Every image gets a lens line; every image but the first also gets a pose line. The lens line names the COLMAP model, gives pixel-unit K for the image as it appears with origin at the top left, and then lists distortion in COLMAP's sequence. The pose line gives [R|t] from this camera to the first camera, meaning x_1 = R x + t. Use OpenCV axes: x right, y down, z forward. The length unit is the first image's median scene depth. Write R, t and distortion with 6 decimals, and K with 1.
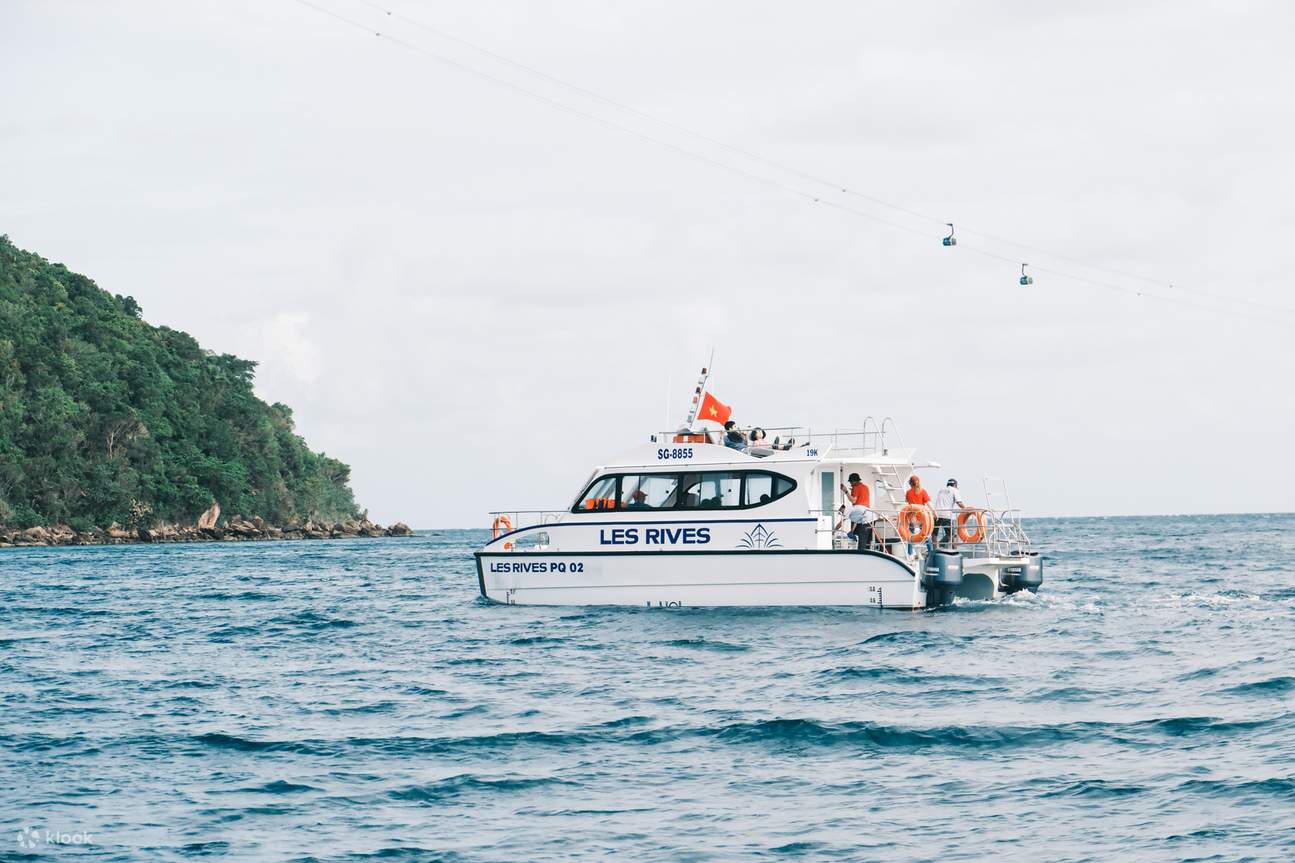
lens RADIAL K [[3632.1, 0, 647.5], [0, 3632.1, 431.5], [0, 0, 1]] dist [-0.029237, -0.150677]
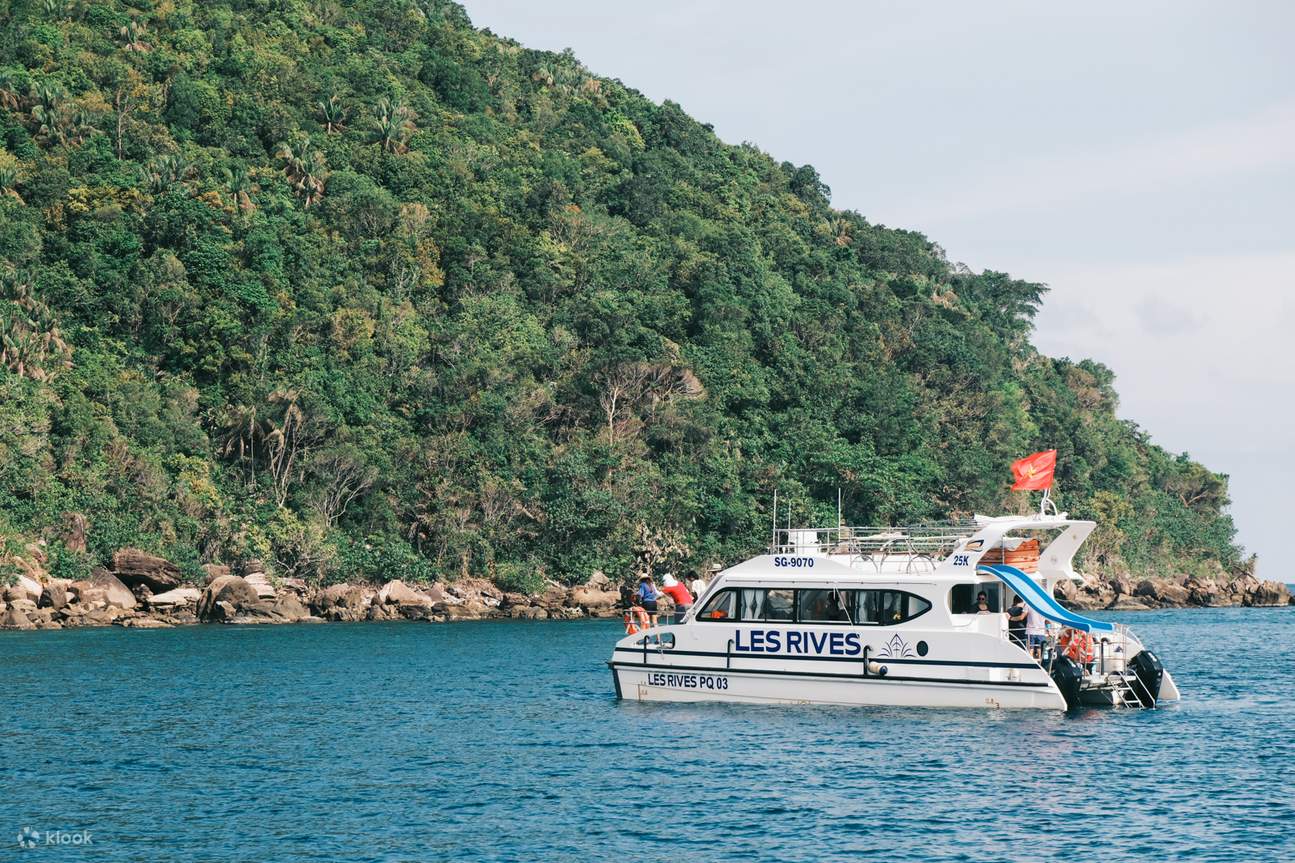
lens RADIAL K [[3960.5, 0, 647.5], [0, 3960.5, 431.5], [0, 0, 1]] dist [0.042809, -1.012477]
pose [[0.958239, 0.003421, -0.285949, 0.007971], [-0.006176, 0.999943, -0.008733, 0.010090], [0.285903, 0.010134, 0.958205, 0.466207]]
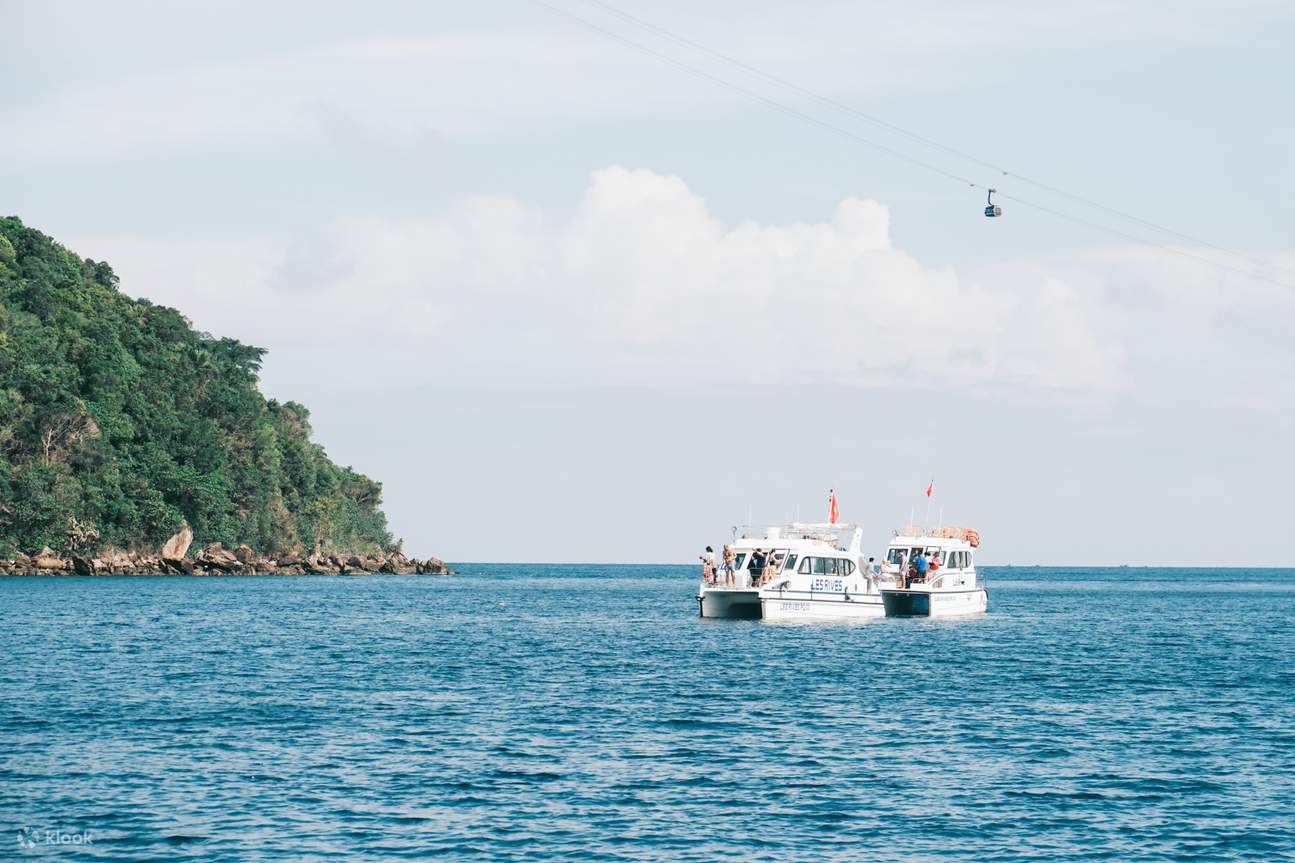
lens RADIAL K [[3960.5, 0, 647.5], [0, 3960.5, 431.5], [0, 0, 1]] dist [0.042809, -1.012477]
pose [[0.999119, 0.025377, -0.033412, 0.005535], [-0.025619, 0.999648, -0.006859, 0.002915], [0.033226, 0.007709, 0.999418, 0.162783]]
